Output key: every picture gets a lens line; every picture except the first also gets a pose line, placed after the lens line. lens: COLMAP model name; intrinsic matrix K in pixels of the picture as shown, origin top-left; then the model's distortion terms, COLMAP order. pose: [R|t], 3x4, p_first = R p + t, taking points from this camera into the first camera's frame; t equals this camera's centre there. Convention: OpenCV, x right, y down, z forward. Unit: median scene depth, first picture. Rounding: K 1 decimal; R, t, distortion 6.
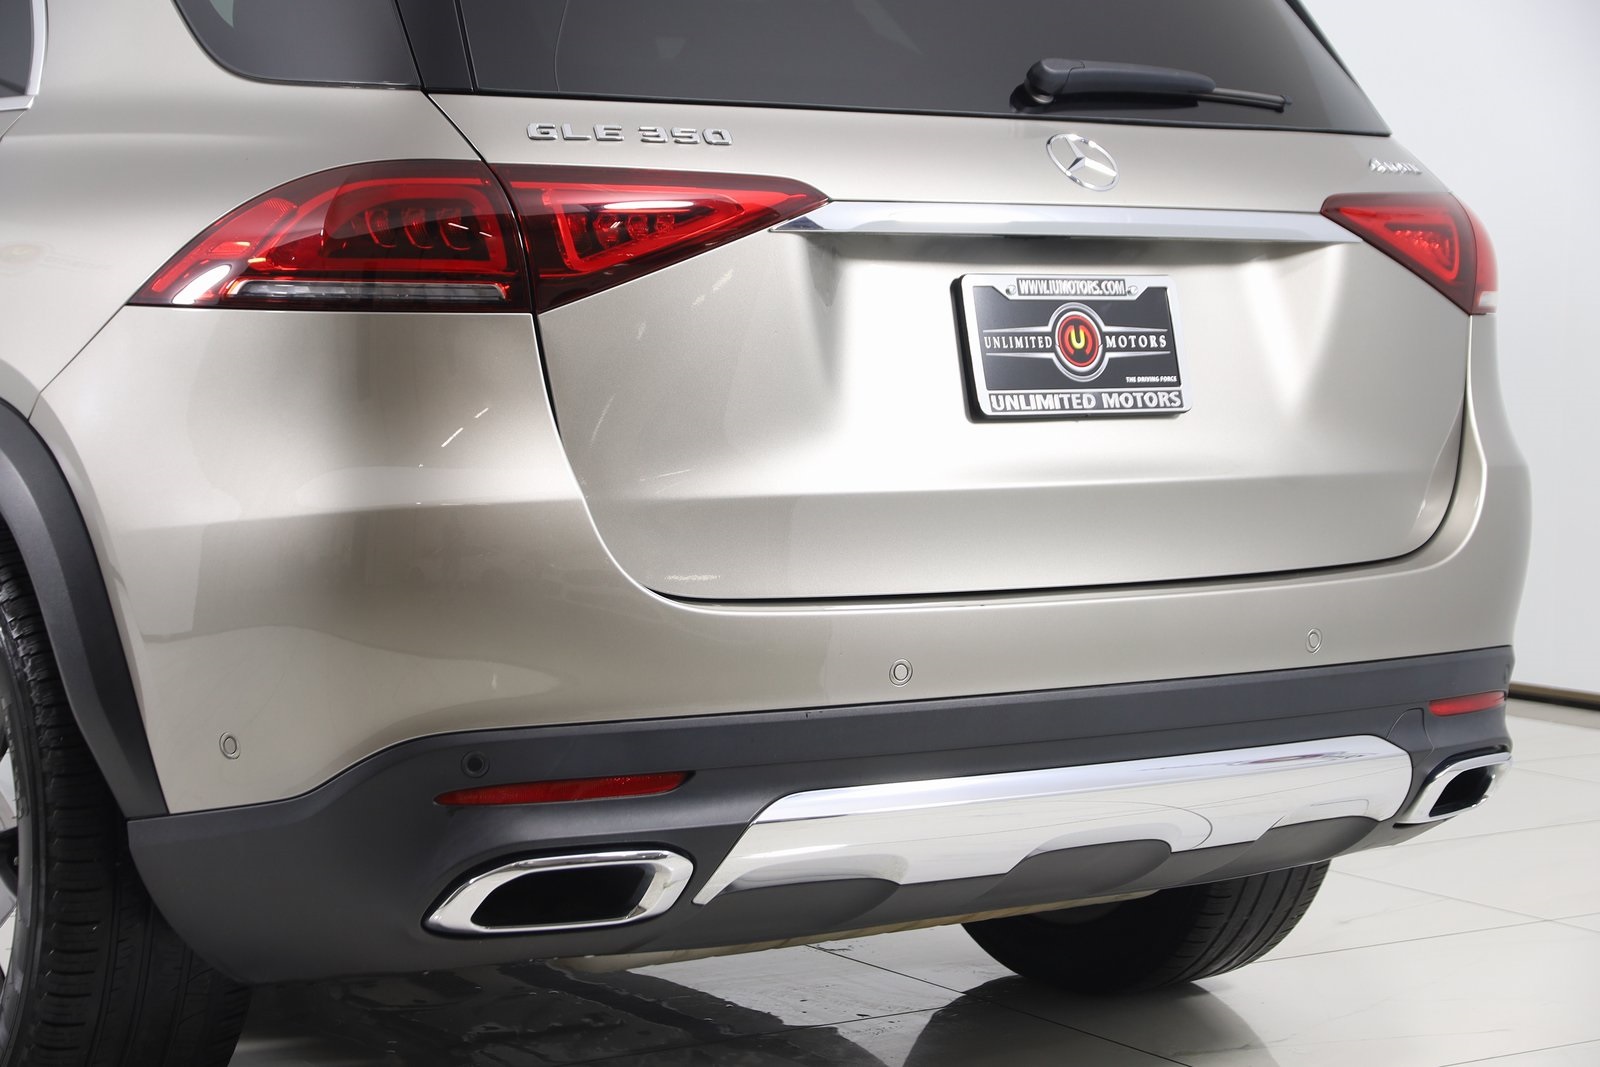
lens RADIAL K [[3094.0, 0, 890.6], [0, 3094.0, 557.1], [0, 0, 1]] dist [-0.024570, 0.000000]
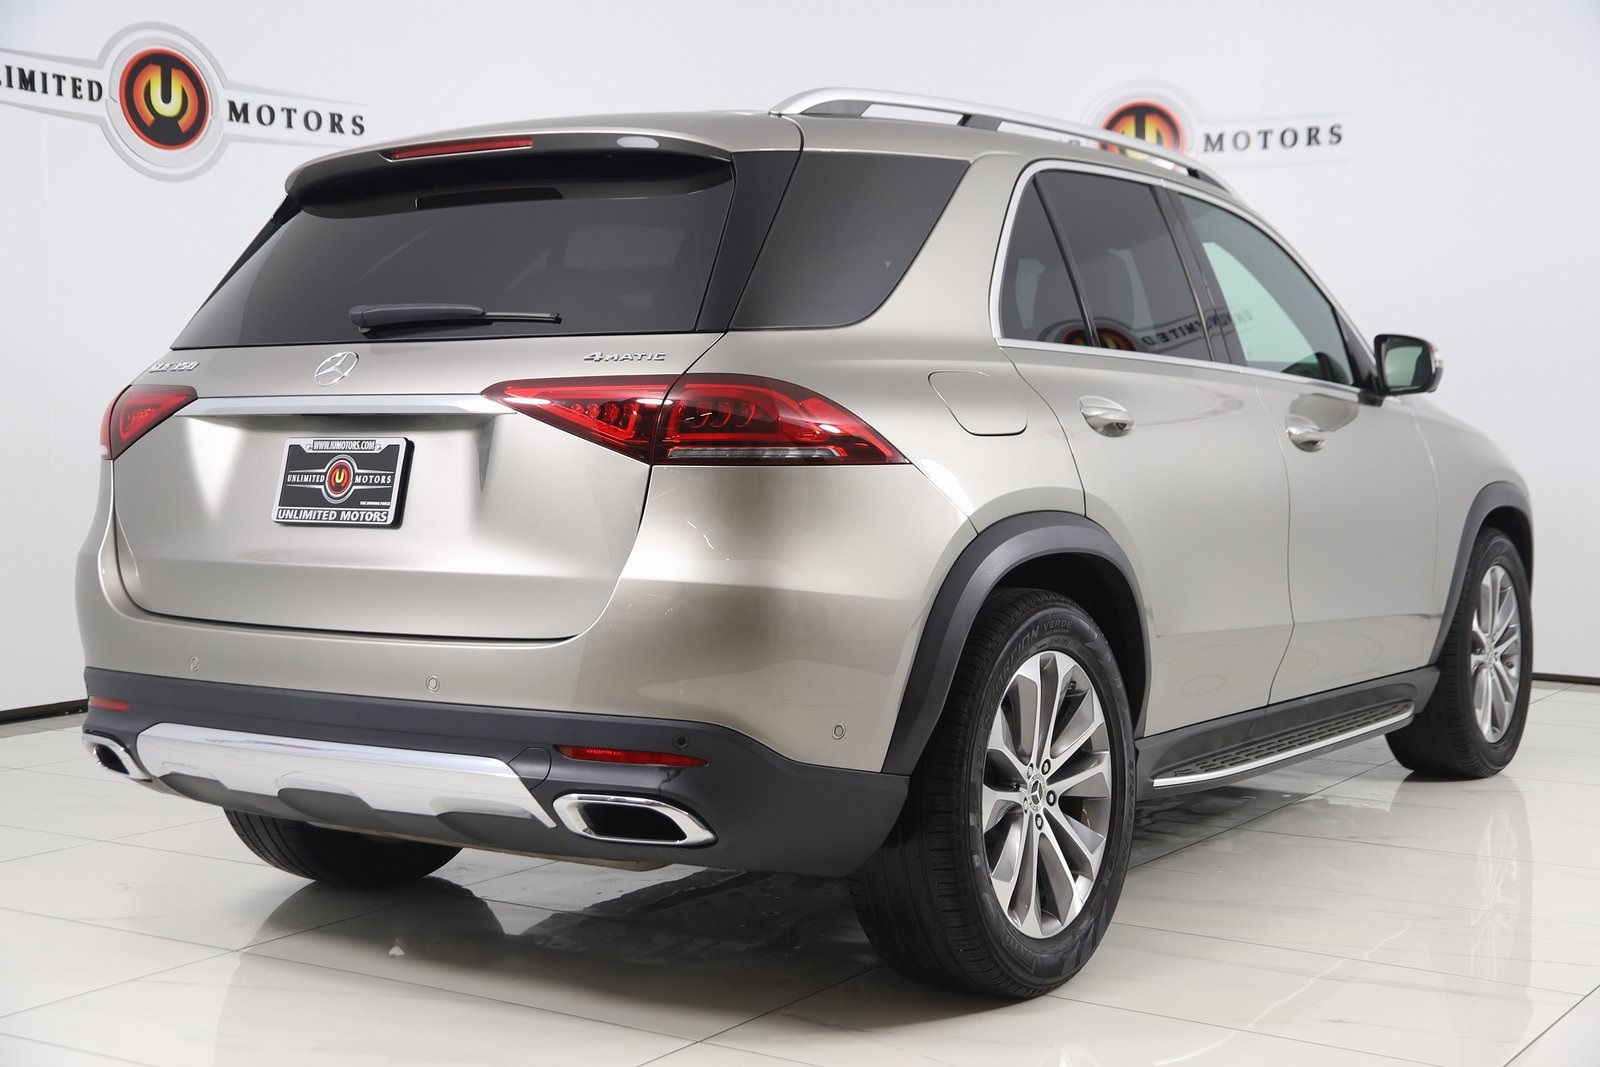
lens RADIAL K [[1989.0, 0, 773.1], [0, 1989.0, 496.7], [0, 0, 1]] dist [-0.137958, 0.000000]
pose [[0.385441, 0.016134, -0.922591, 1.097477], [-0.079135, 0.996741, -0.015630, -0.061764], [0.919333, 0.079034, 0.385462, 0.806244]]
